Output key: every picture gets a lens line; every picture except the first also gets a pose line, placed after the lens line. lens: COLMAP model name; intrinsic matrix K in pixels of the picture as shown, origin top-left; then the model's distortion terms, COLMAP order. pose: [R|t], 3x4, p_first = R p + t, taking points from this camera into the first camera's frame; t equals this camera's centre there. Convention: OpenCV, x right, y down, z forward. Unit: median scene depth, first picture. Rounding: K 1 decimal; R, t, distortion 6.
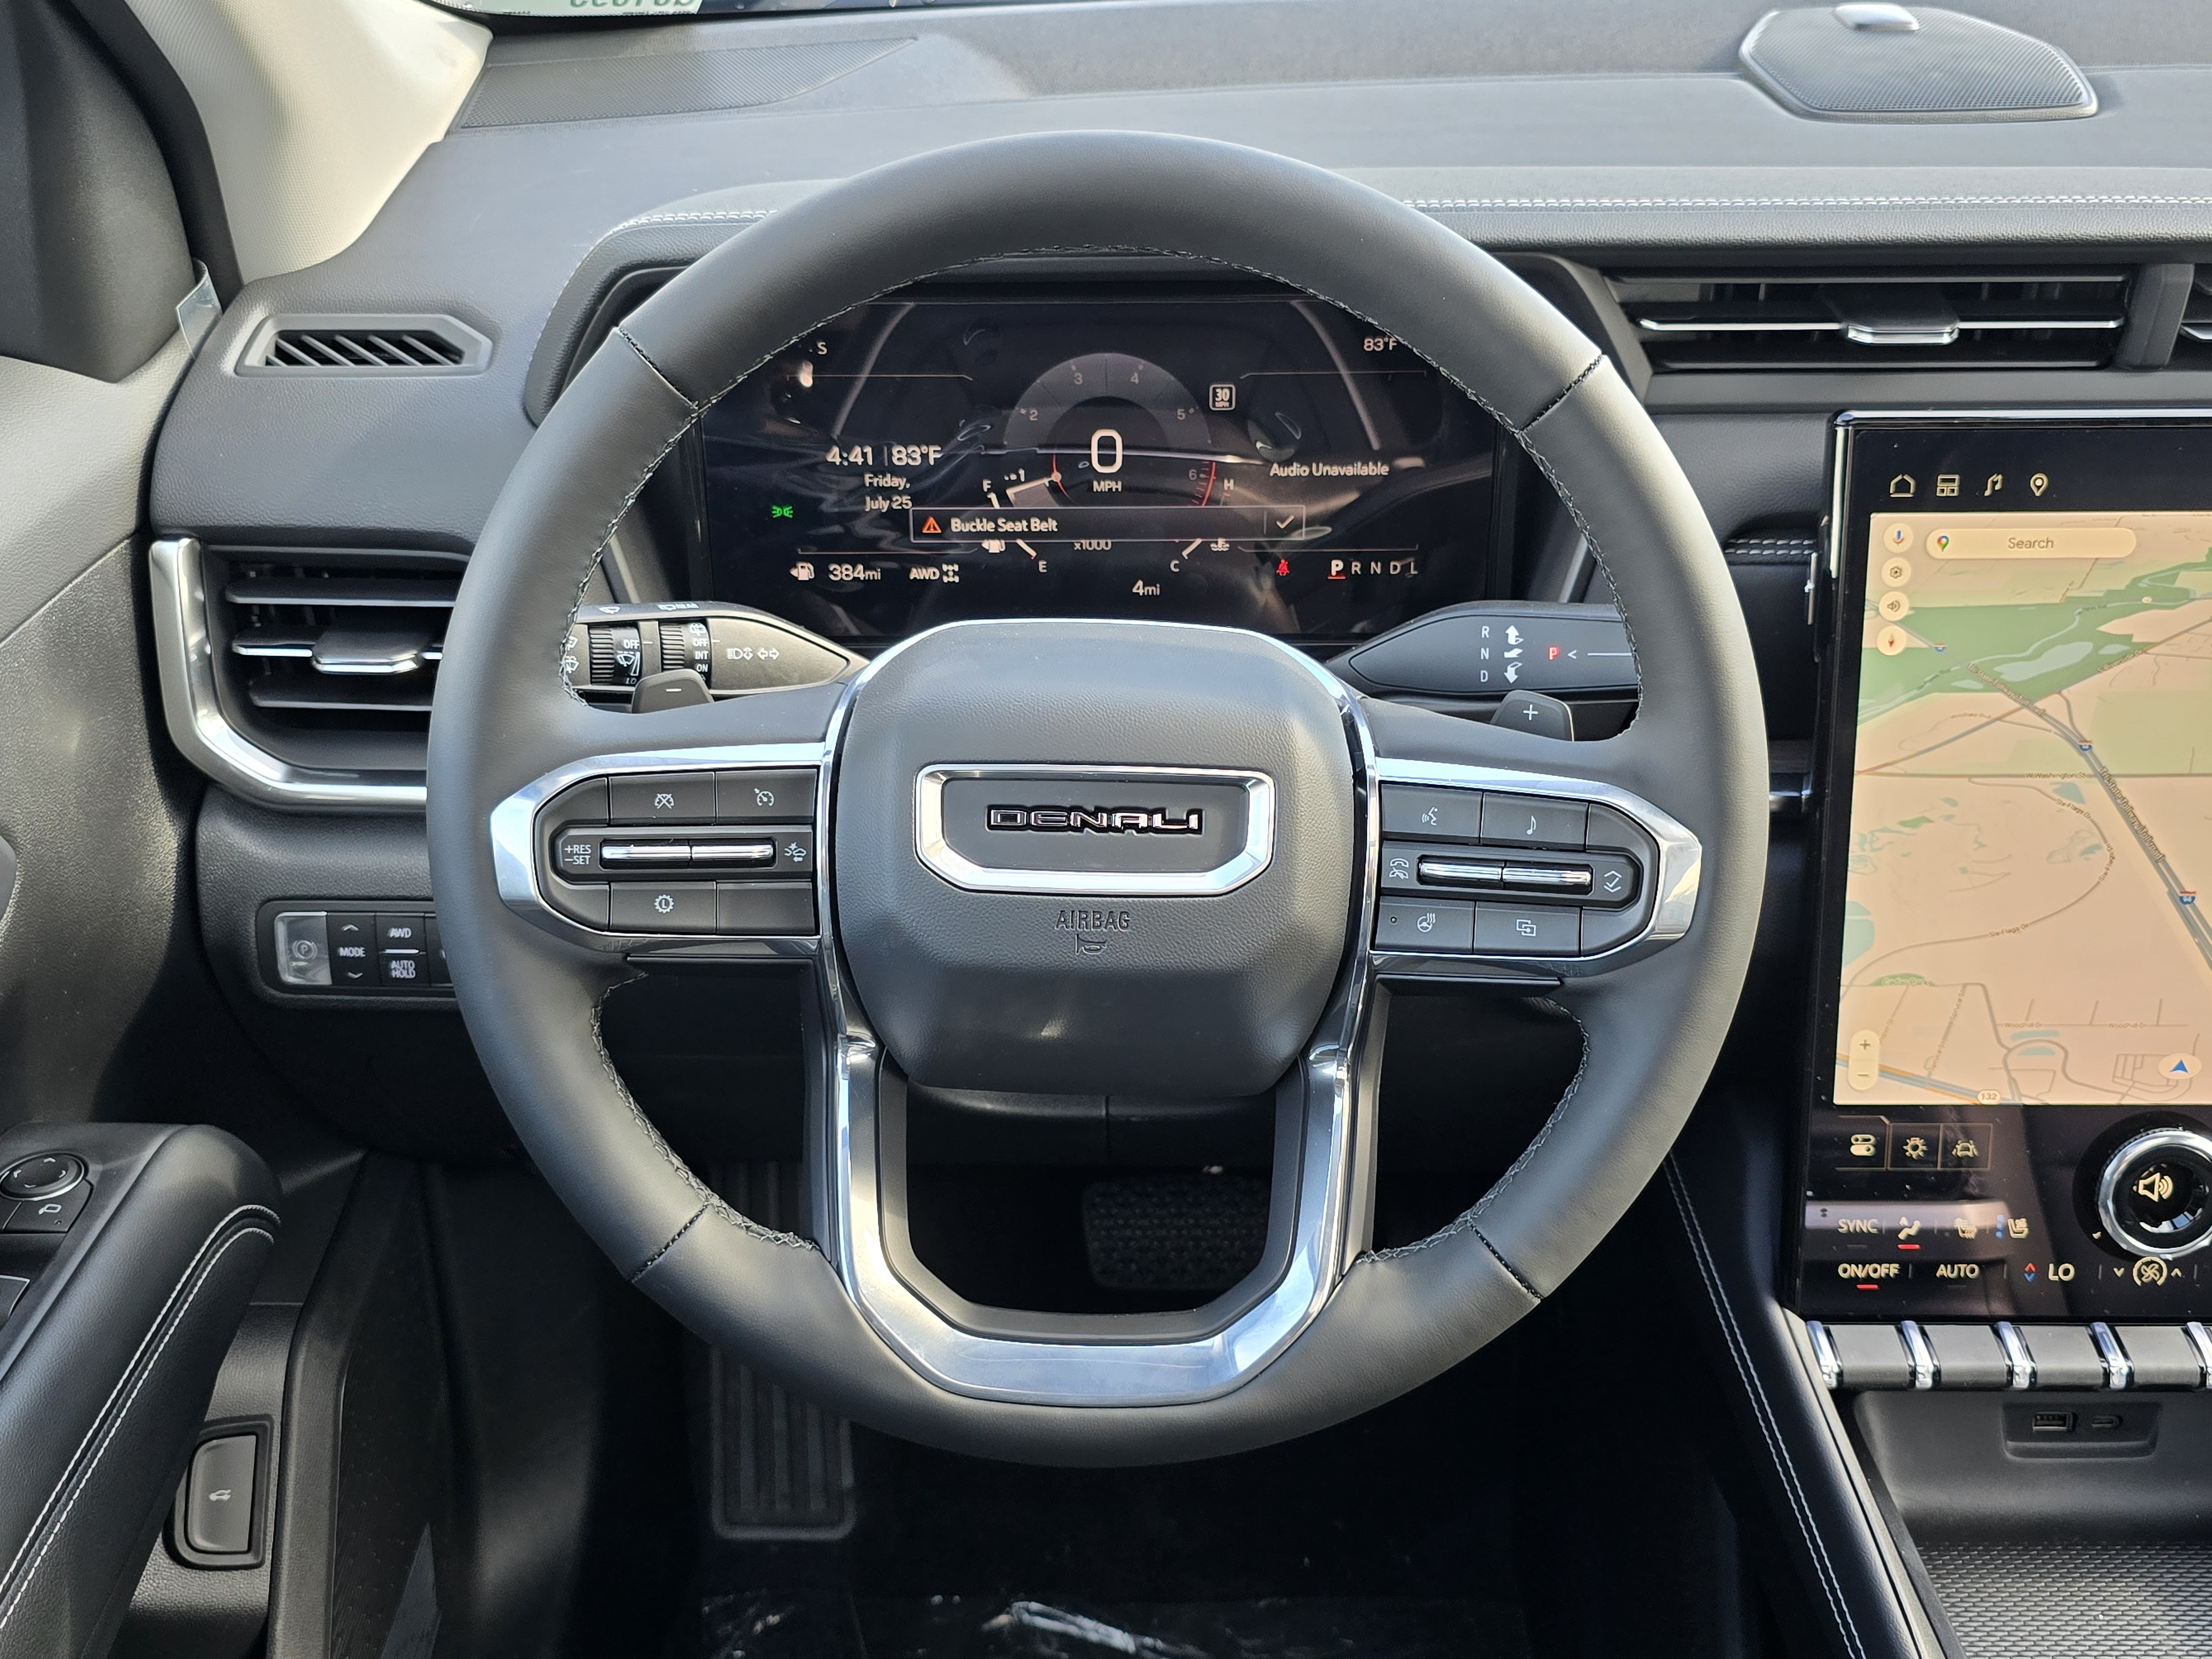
lens RADIAL K [[2163.5, 0, 1129.9], [0, 2163.5, 837.4], [0, 0, 1]] dist [0.017086, 0.000000]
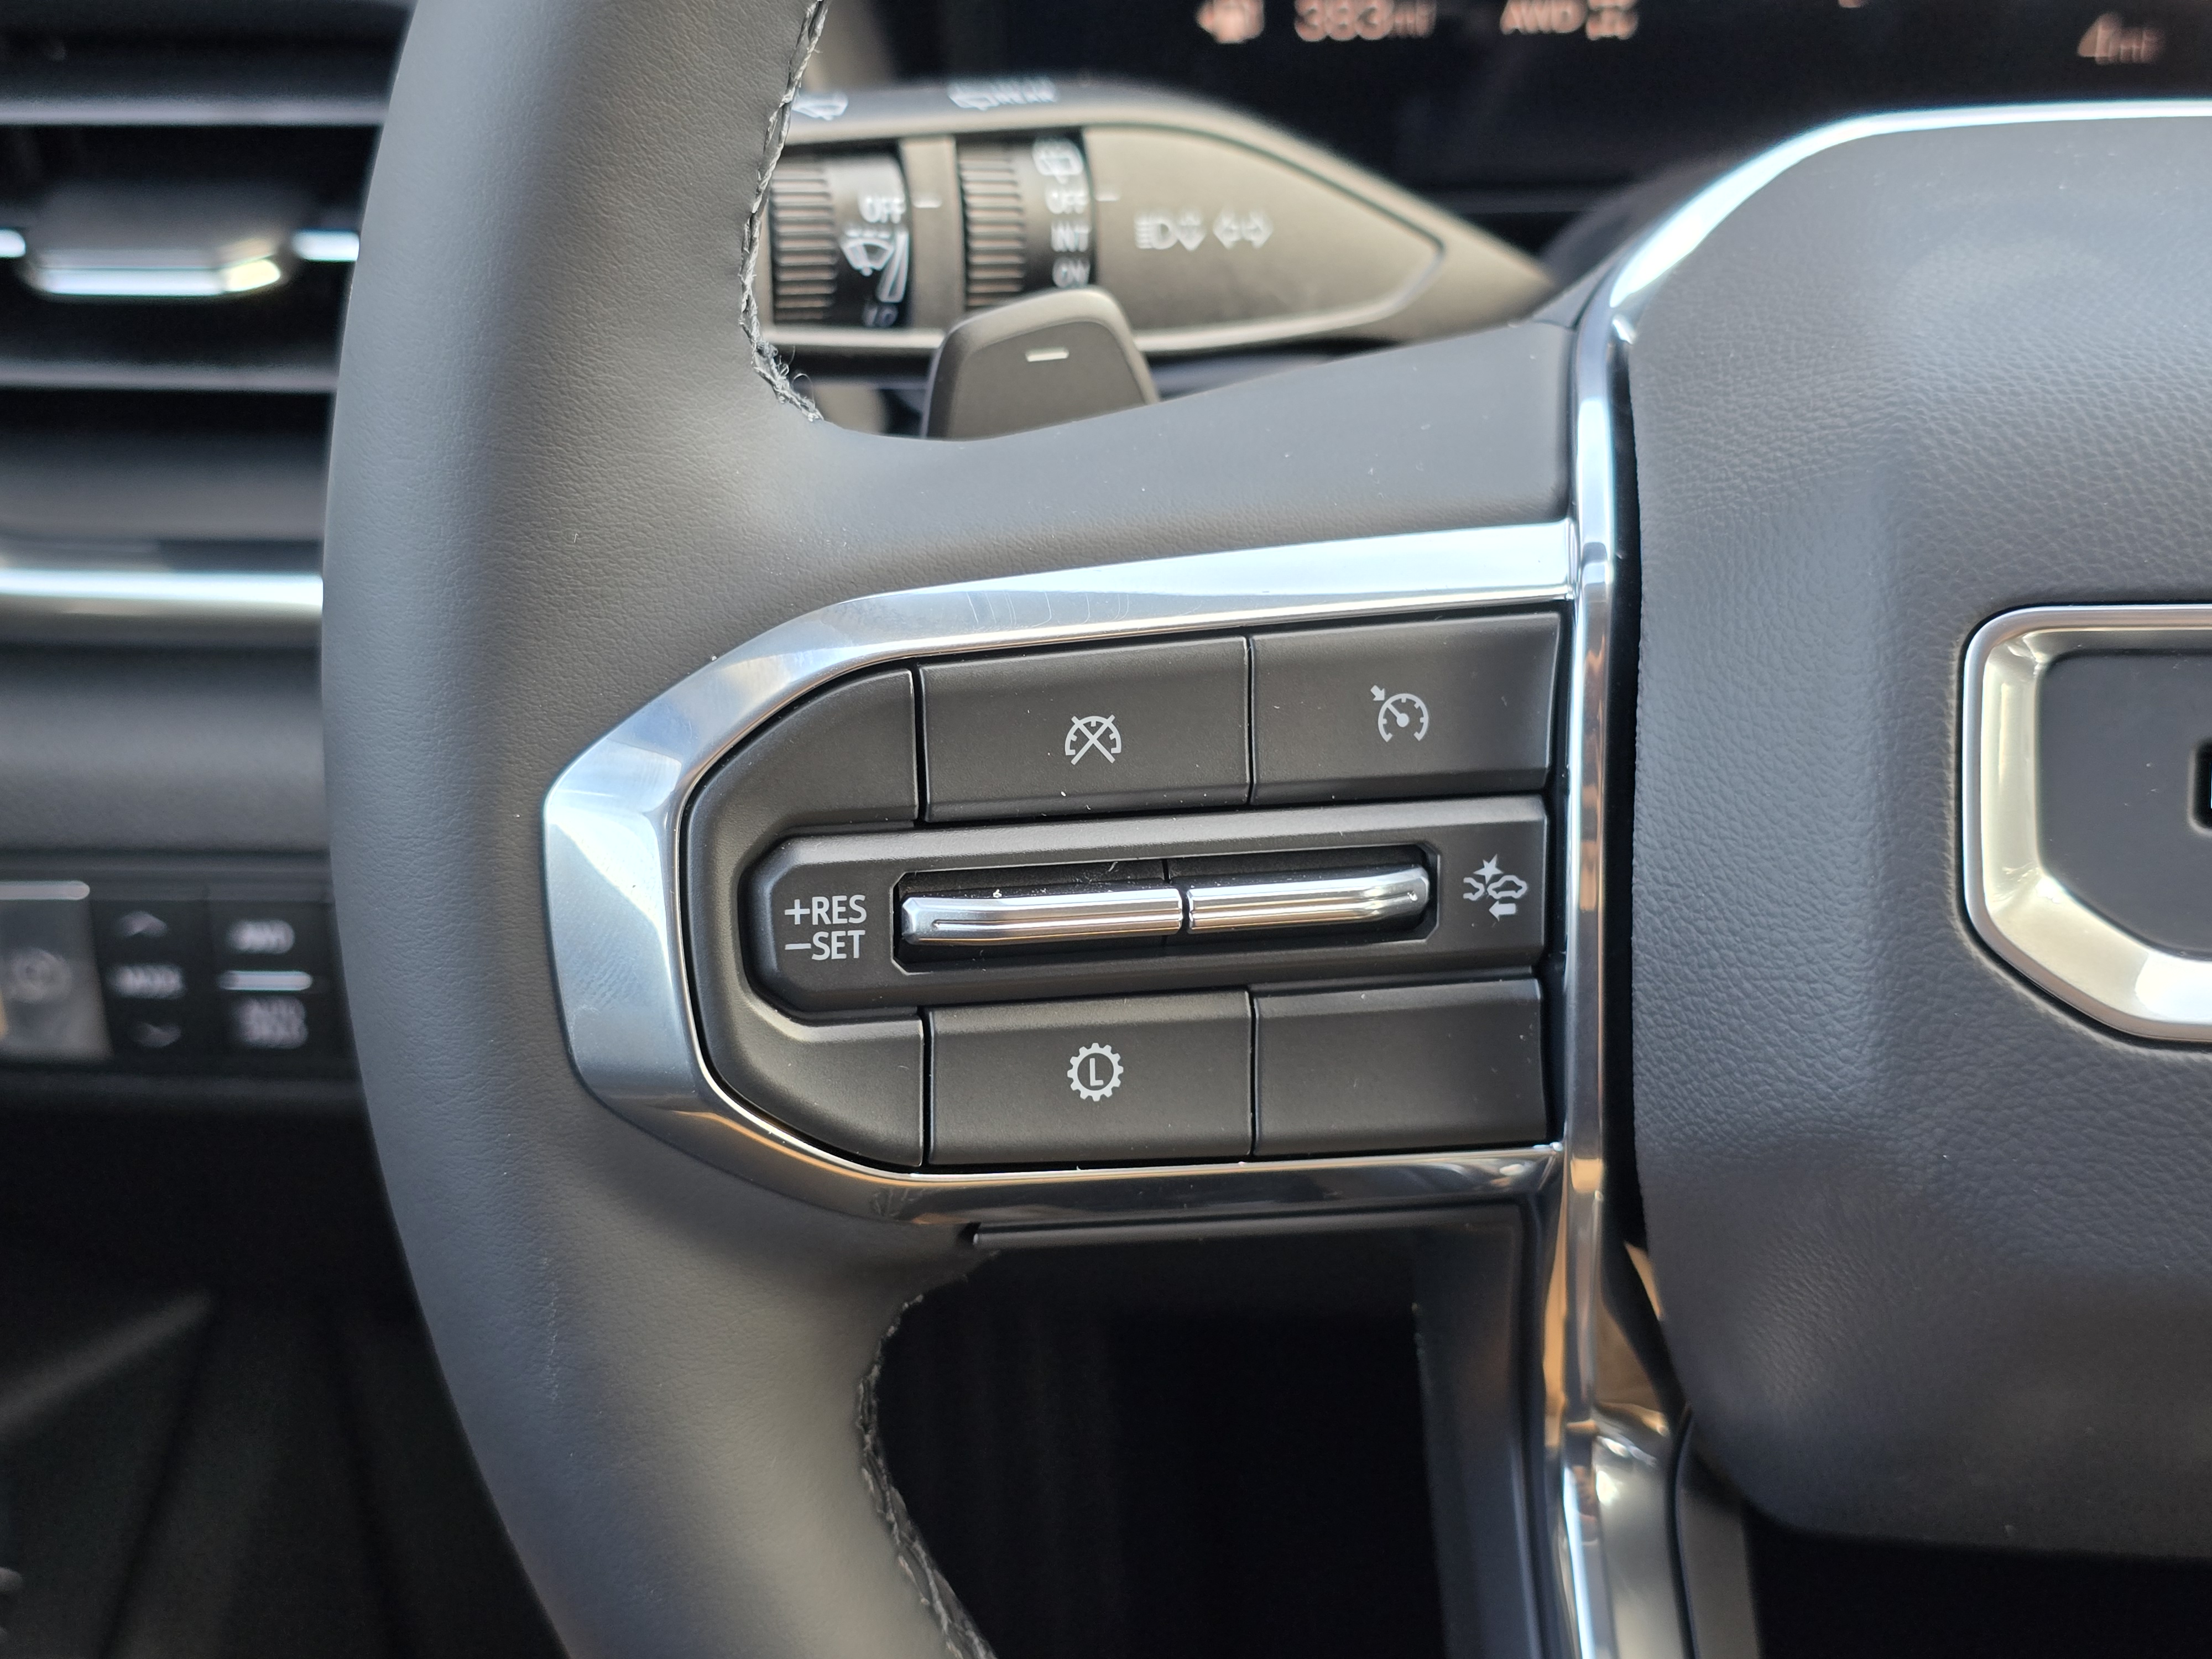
lens RADIAL K [[3233.3, 0, 1096.3], [0, 3233.3, 824.7], [0, 0, 1]] dist [-0.025022, 0.000000]
pose [[0.997109, 0.002630, -0.075938, -0.160841], [0.005291, 0.994572, 0.103917, -0.045847], [0.075799, -0.104018, 0.991683, 0.492244]]
